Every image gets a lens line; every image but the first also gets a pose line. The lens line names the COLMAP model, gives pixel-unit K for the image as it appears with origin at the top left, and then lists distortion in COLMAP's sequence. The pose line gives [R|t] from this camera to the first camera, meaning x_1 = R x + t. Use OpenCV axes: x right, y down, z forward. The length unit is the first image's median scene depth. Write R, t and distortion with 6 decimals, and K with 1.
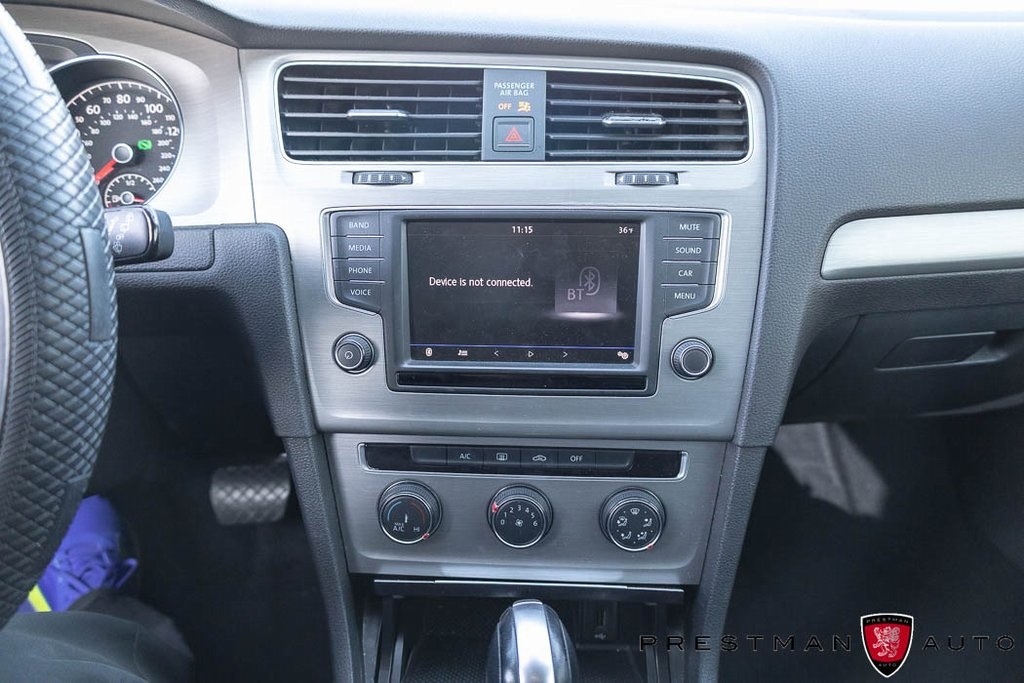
lens RADIAL K [[671.9, 0, 511.1], [0, 671.9, 332.2], [0, 0, 1]] dist [-0.001889, 0.014426]
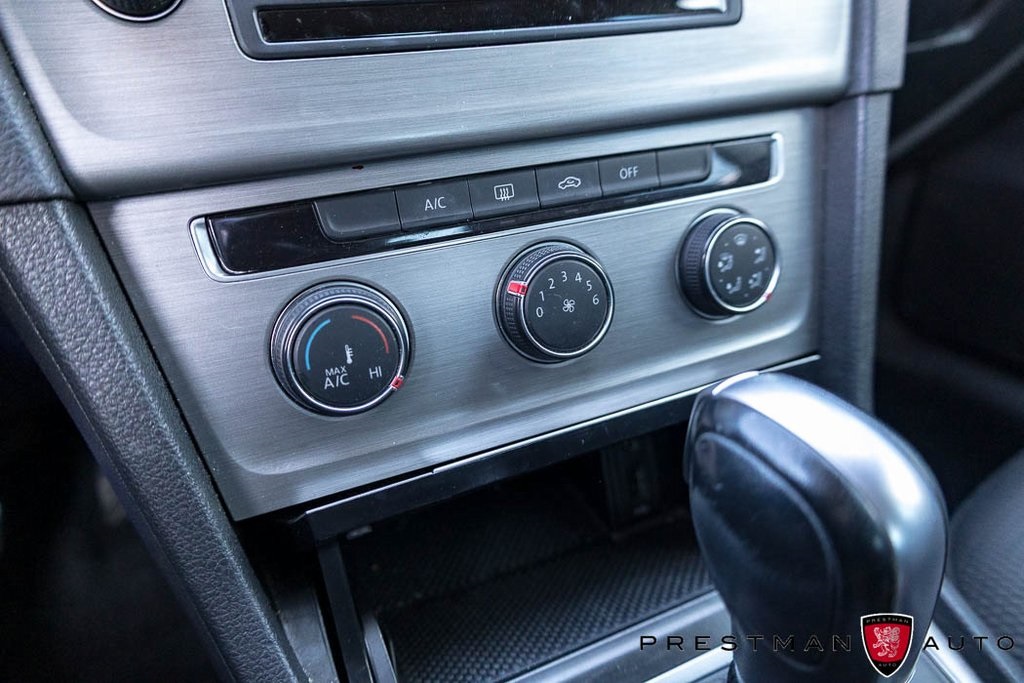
lens RADIAL K [[671.9, 0, 512.1], [0, 671.9, 351.4], [0, 0, 1]] dist [-0.001889, 0.014426]
pose [[0.888243, -0.237003, 0.393516, -0.241046], [0.221588, 0.971437, 0.084900, 0.265883], [-0.402397, 0.011787, 0.915389, 0.546019]]
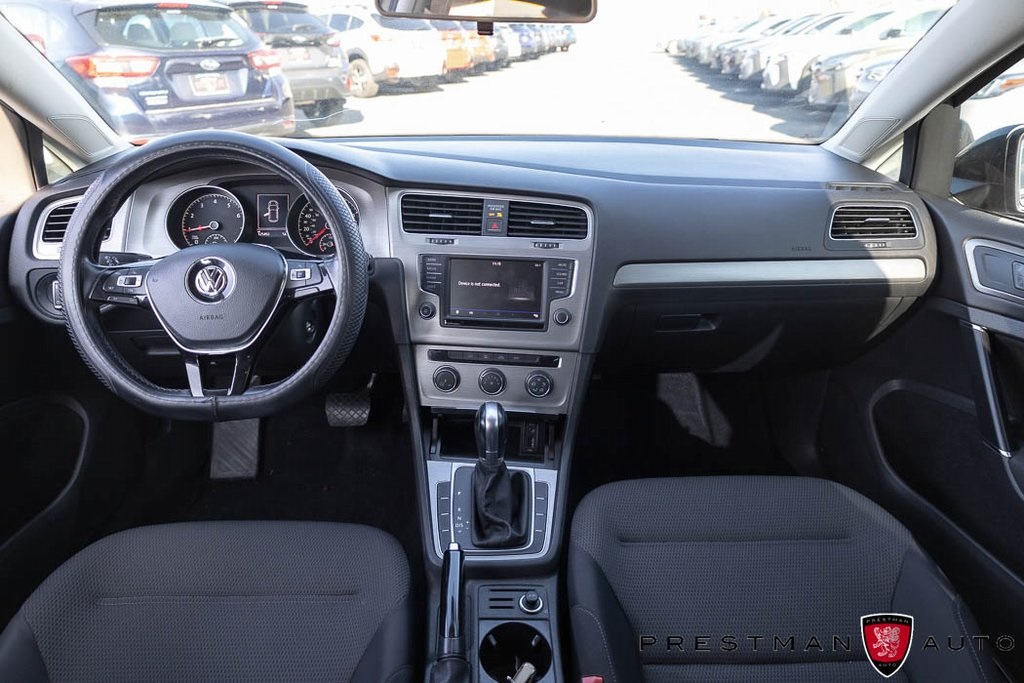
lens RADIAL K [[671.9, 0, 514.3], [0, 671.9, 337.7], [0, 0, 1]] dist [-0.001889, 0.014426]
pose [[0.999089, 0.035759, -0.023275, 0.145646], [-0.036514, 0.998793, -0.032860, 0.196566], [0.022071, 0.033680, 0.999189, -1.444379]]
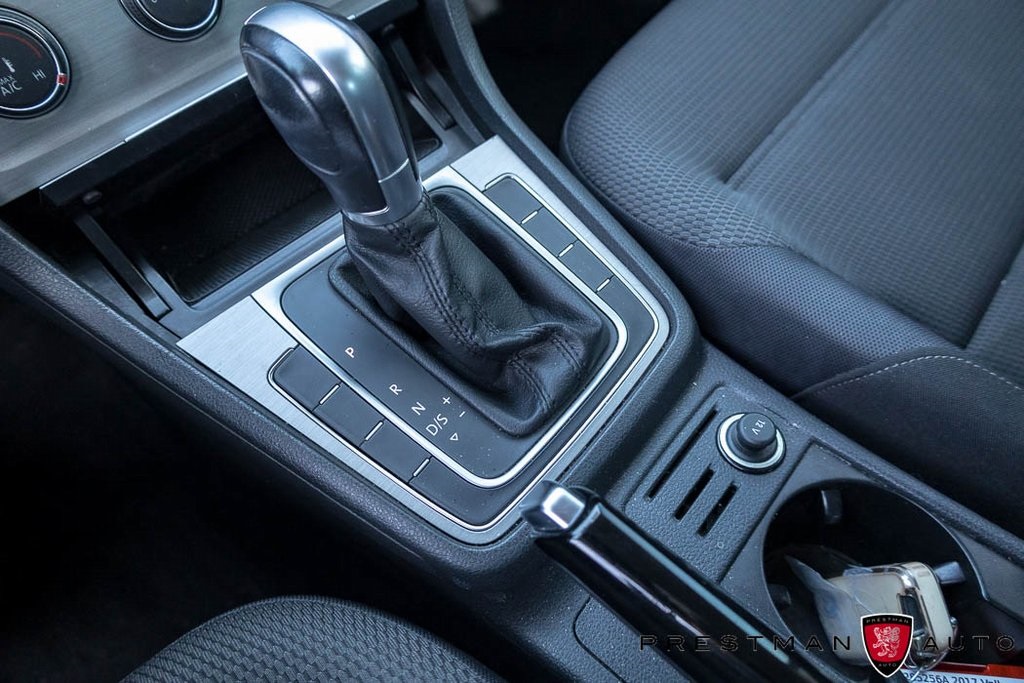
lens RADIAL K [[671.9, 0, 506.8], [0, 671.9, 334.9], [0, 0, 1]] dist [-0.001889, 0.014426]
pose [[0.705580, -0.613741, 0.354231, -0.208722], [0.412800, 0.762292, 0.498505, 0.351082], [-0.575980, -0.205509, 0.791210, 0.206445]]
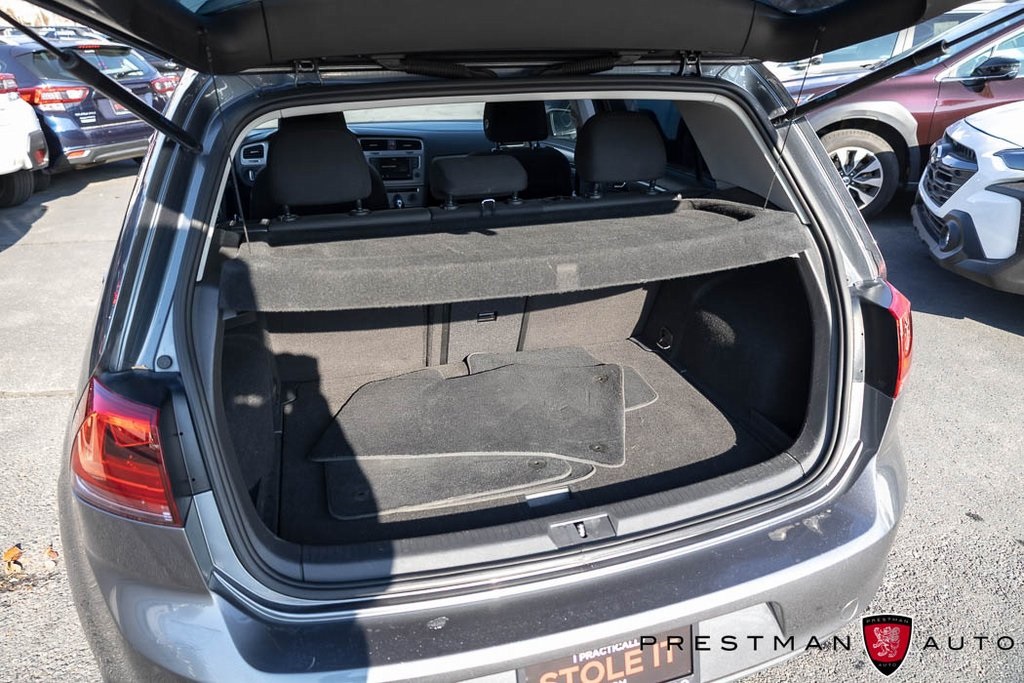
lens RADIAL K [[671.9, 0, 510.7], [0, 671.9, 340.9], [0, 0, 1]] dist [-0.001889, 0.014426]
pose [[0.978610, -0.081214, 0.189014, -0.293130], [0.088341, 0.995651, -0.029578, 2.235628], [-0.185790, 0.045643, 0.981529, -6.632213]]
